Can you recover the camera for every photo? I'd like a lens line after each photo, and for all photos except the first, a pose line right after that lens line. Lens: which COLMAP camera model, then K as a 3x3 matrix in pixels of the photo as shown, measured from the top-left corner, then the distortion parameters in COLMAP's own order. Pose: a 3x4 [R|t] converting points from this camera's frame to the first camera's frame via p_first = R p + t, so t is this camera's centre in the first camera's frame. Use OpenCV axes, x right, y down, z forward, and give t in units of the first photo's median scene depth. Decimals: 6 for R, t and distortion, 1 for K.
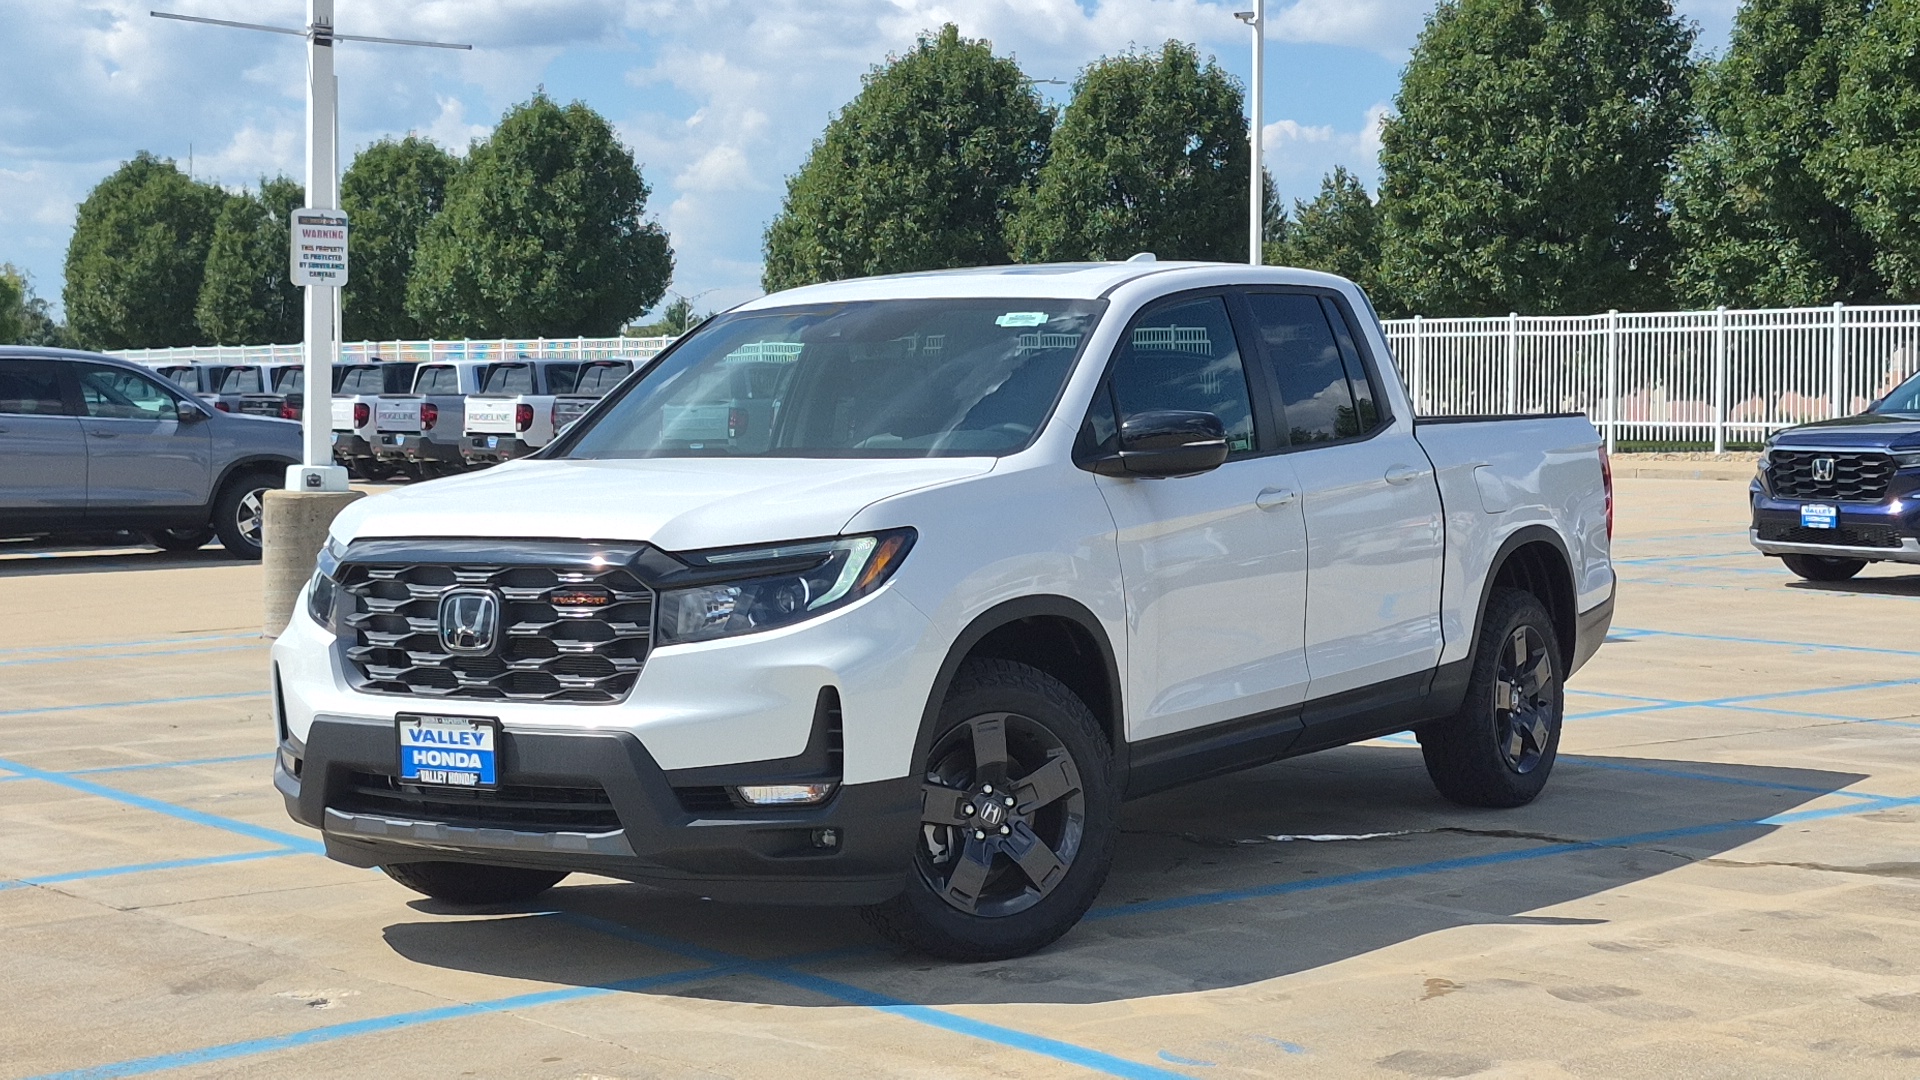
lens RADIAL K [[2924.3, 0, 959.3], [0, 2924.3, 541.0], [0, 0, 1]] dist [0.103106, 0.000000]
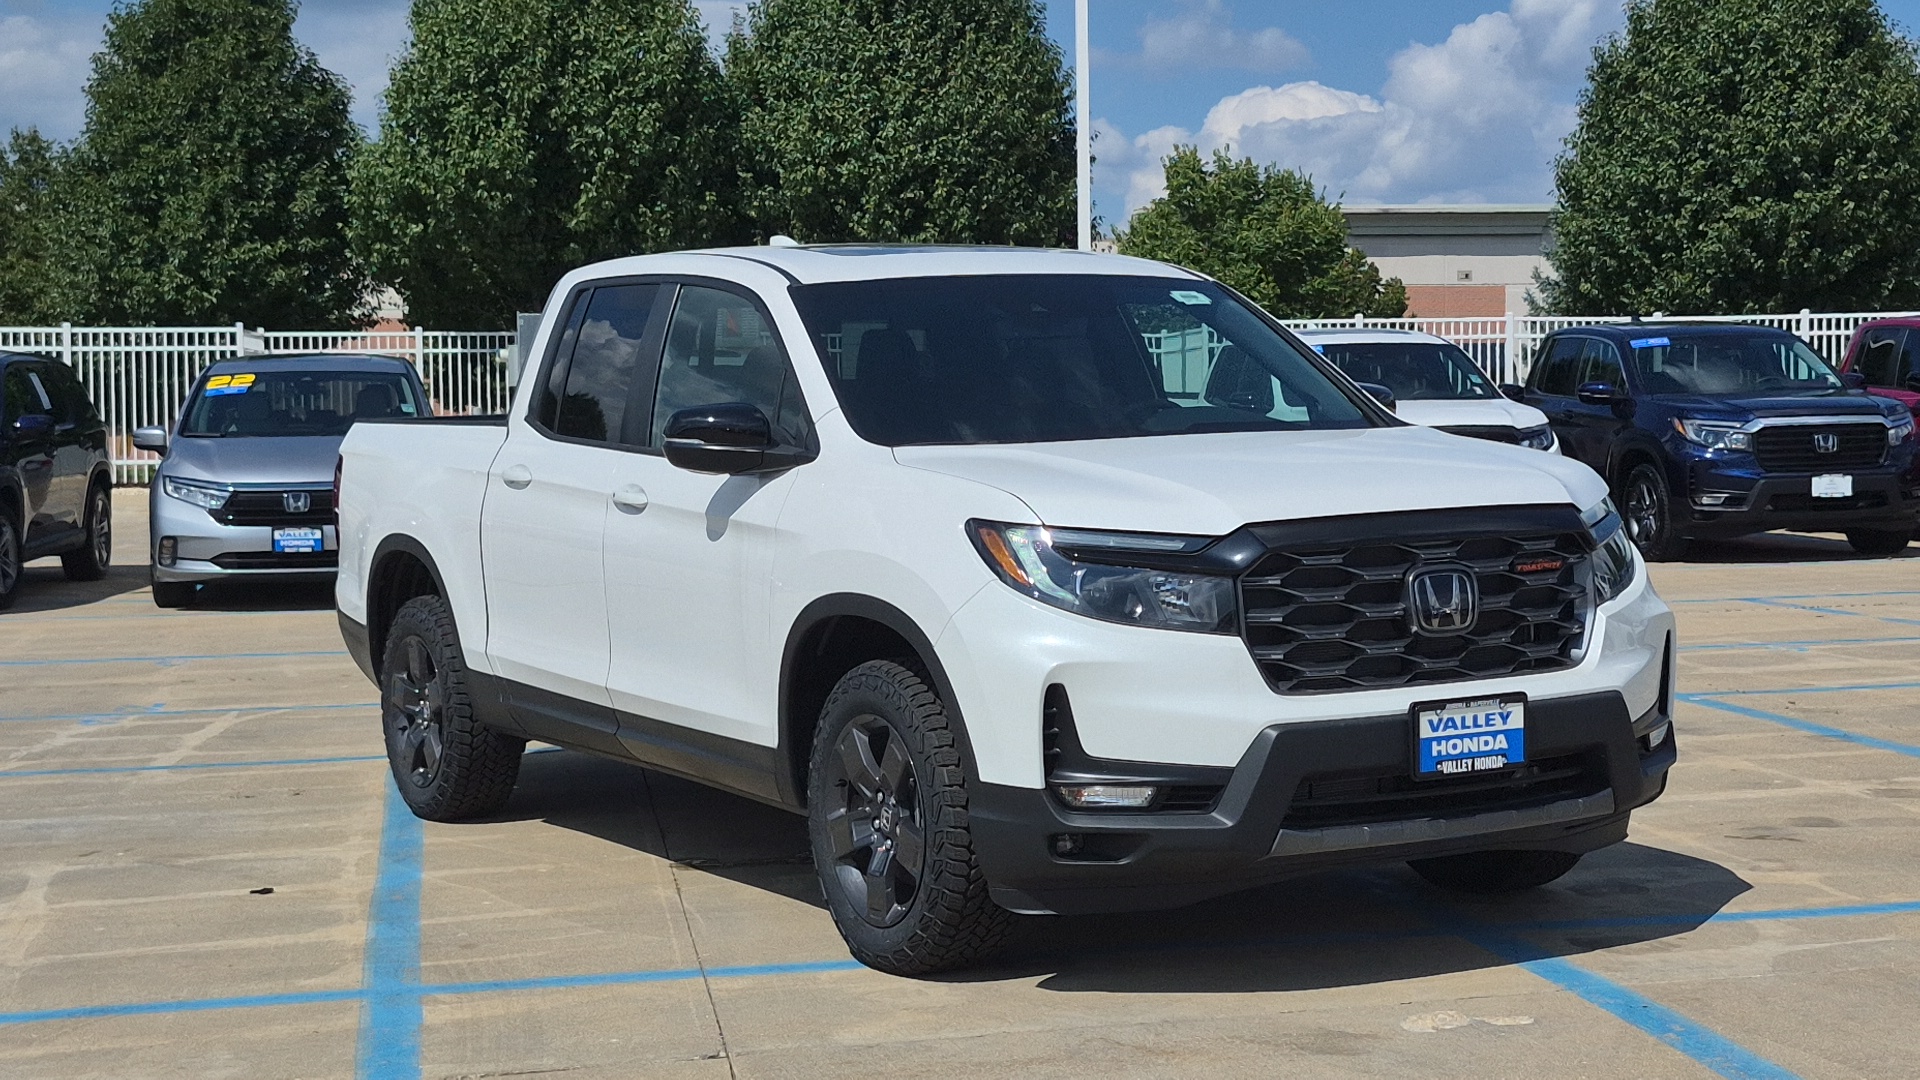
lens RADIAL K [[2924.3, 0, 973.4], [0, 2924.3, 540.3], [0, 0, 1]] dist [0.103106, 0.000000]
pose [[0.456194, -0.045336, 0.888725, -0.876344], [0.057987, 0.998093, 0.021150, -0.016620], [-0.887989, 0.041886, 0.457953, 0.572758]]
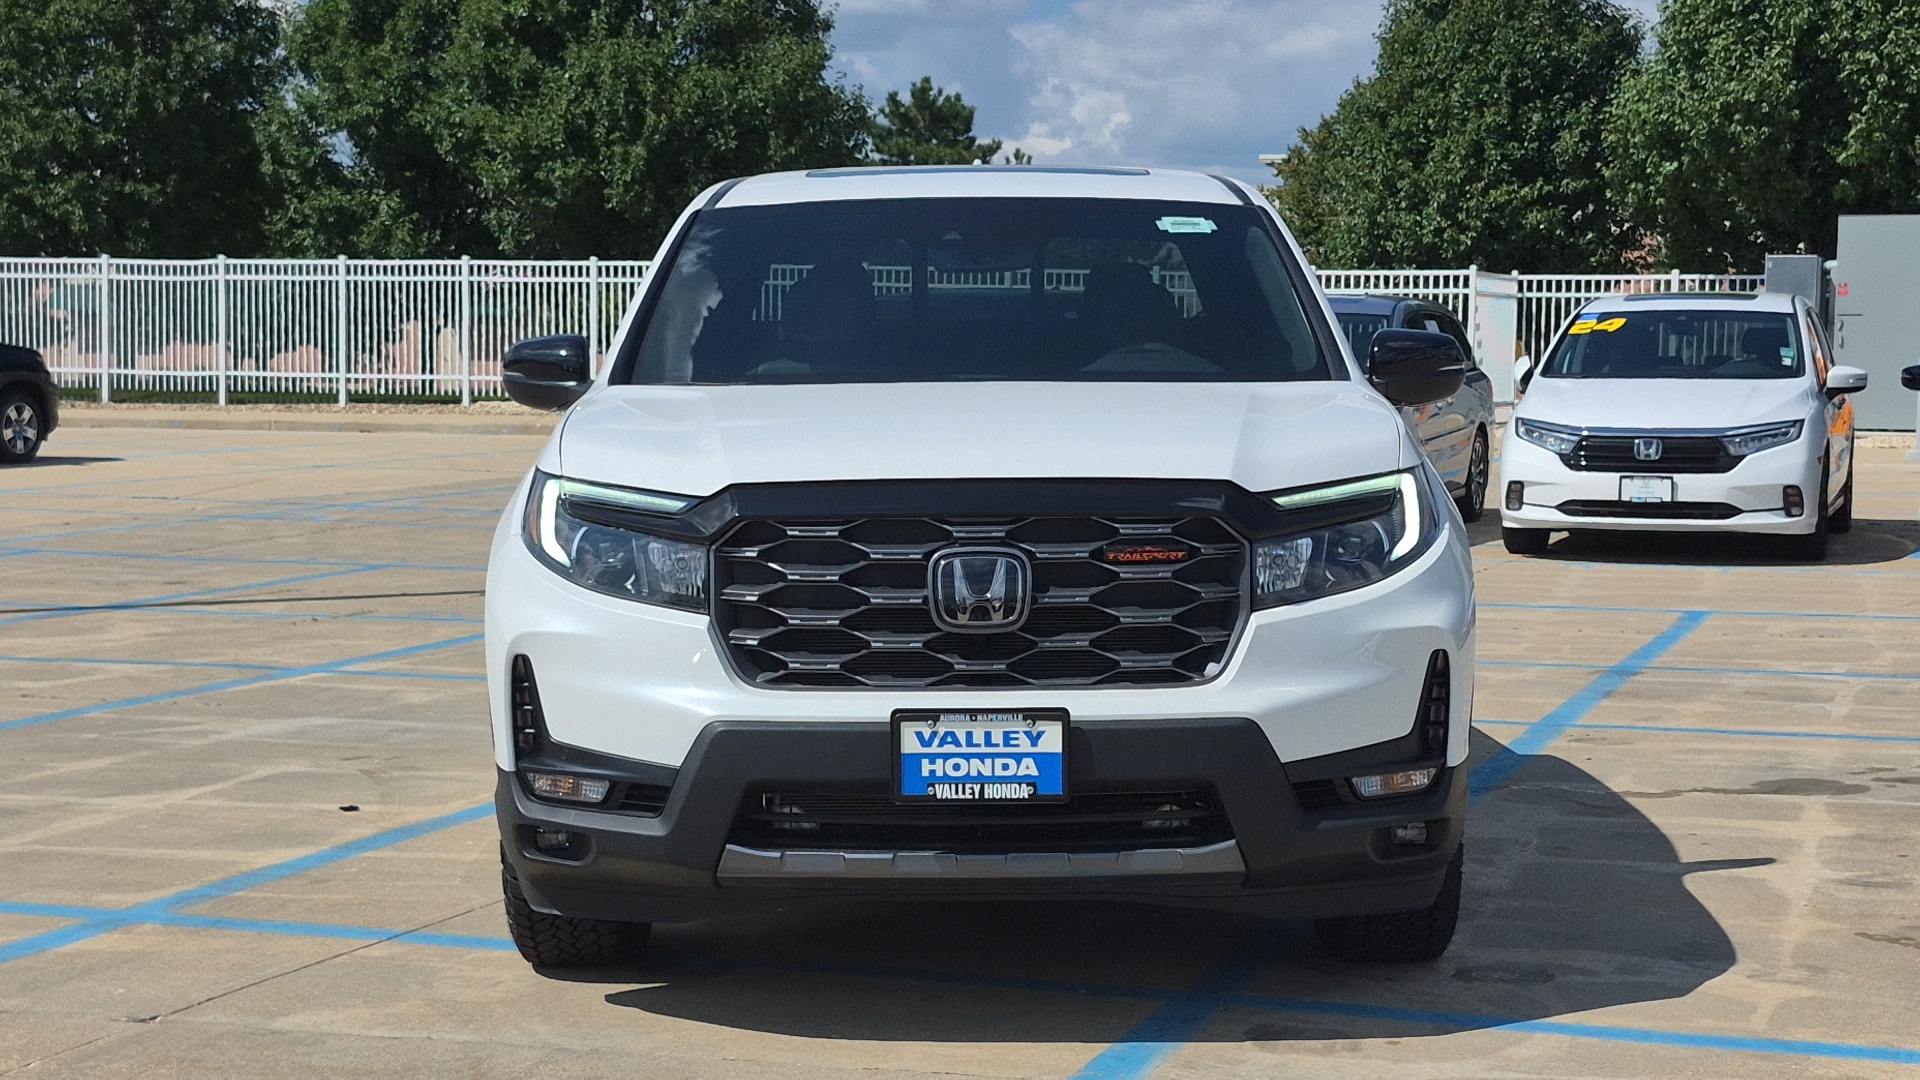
lens RADIAL K [[2924.3, 0, 960.5], [0, 2924.3, 554.7], [0, 0, 1]] dist [0.103106, 0.000000]
pose [[0.843834, -0.026435, 0.535953, -0.477947], [0.015977, 0.999581, 0.024147, -0.000239], [-0.536366, -0.011813, 0.843903, 0.286146]]
